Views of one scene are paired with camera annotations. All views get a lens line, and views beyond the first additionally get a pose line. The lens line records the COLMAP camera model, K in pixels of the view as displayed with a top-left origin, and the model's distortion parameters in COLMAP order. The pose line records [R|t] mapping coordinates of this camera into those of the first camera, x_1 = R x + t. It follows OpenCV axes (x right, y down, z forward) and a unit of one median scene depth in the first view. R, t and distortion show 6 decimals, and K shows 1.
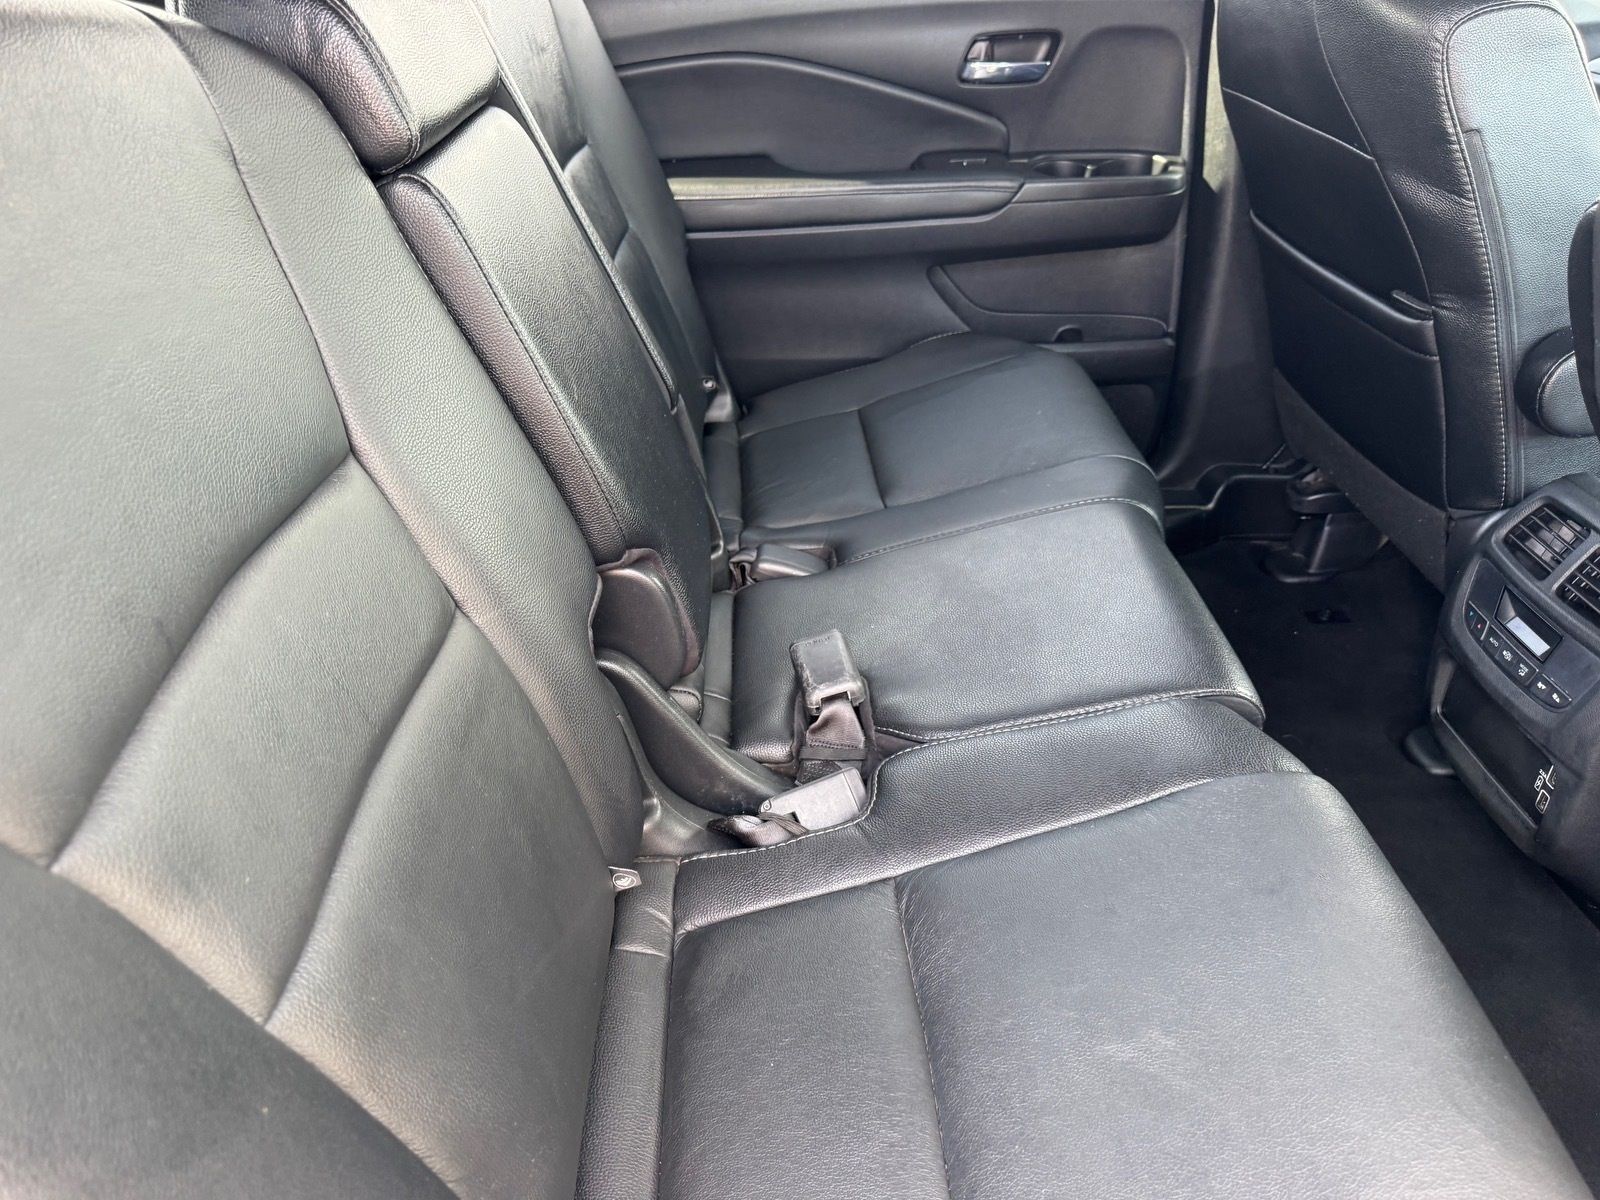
lens RADIAL K [[1154.7, 0, 799.7], [0, 1154.7, 600.2], [0, 0, 1]] dist [0.038575, -0.085024]
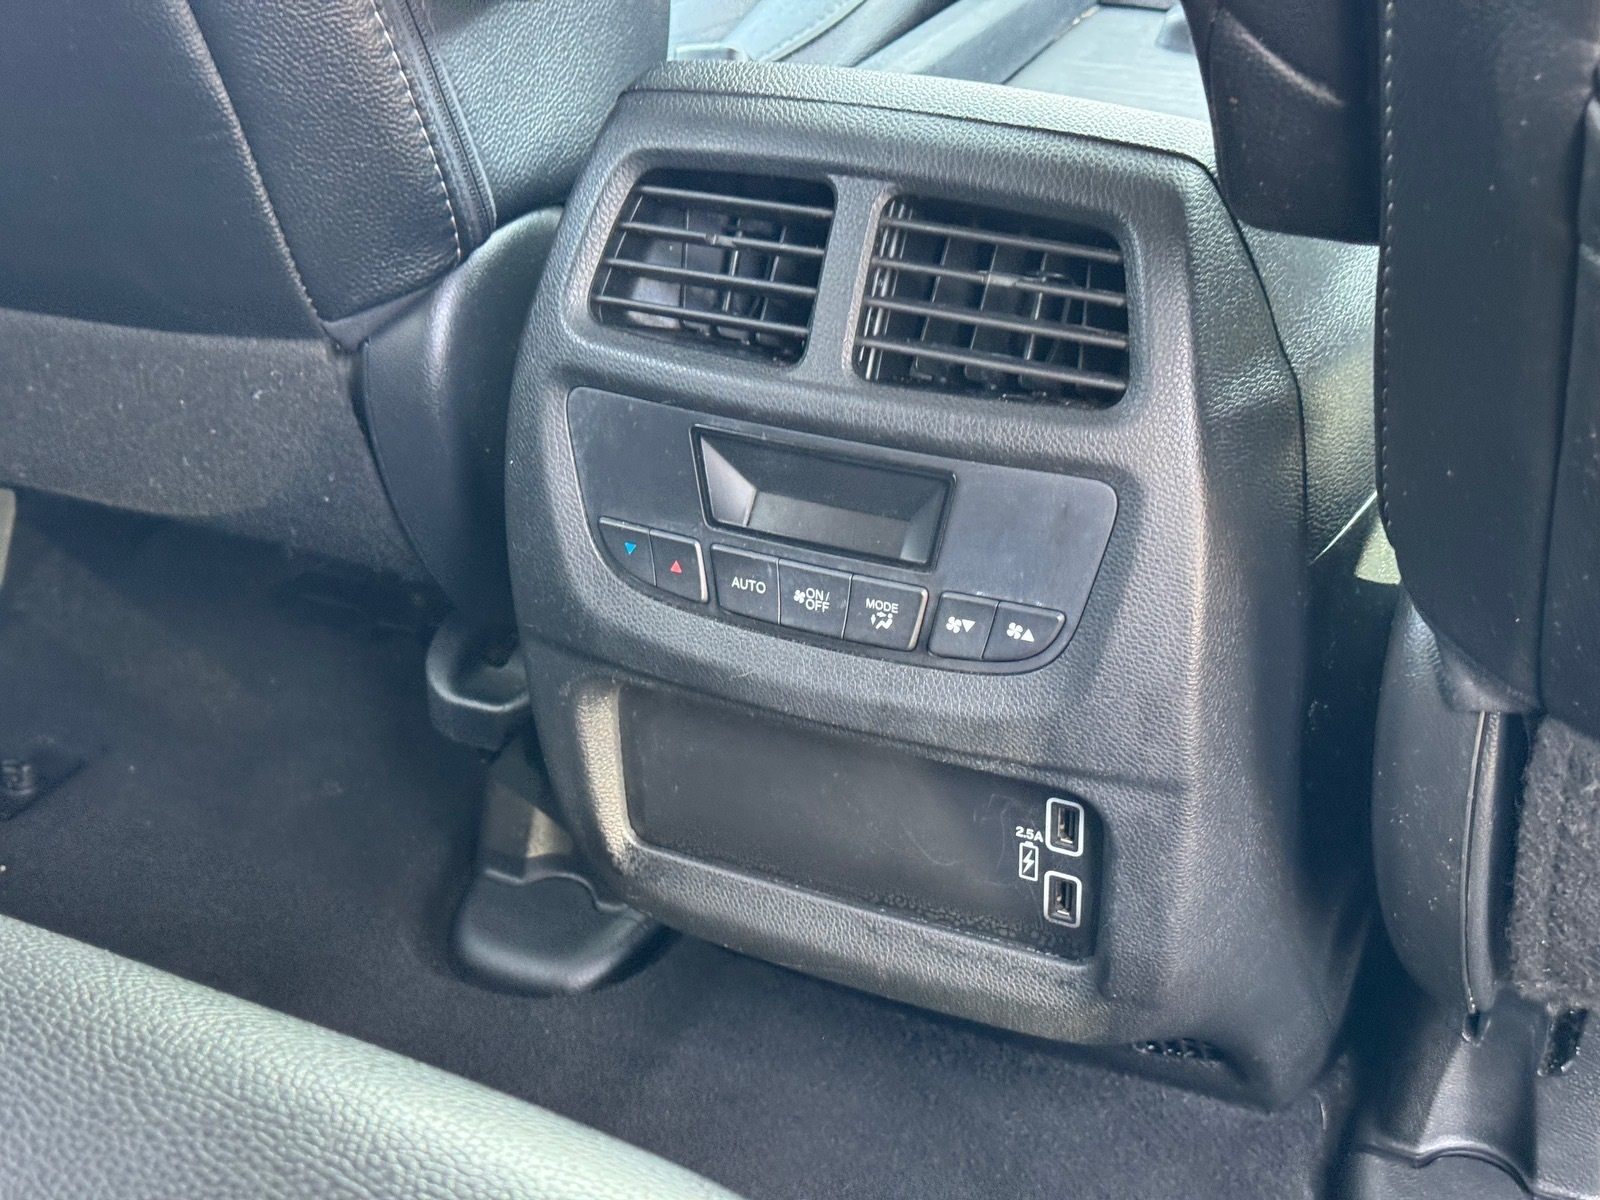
lens RADIAL K [[2293.8, 0, 801.1], [0, 2293.8, 601.0], [0, 0, 1]] dist [0.128201, 0.000000]
pose [[0.494840, -0.430468, 0.754872, 0.090476], [0.473533, 0.861953, 0.181117, -0.074976], [-0.728629, 0.267833, 0.630369, 0.555248]]
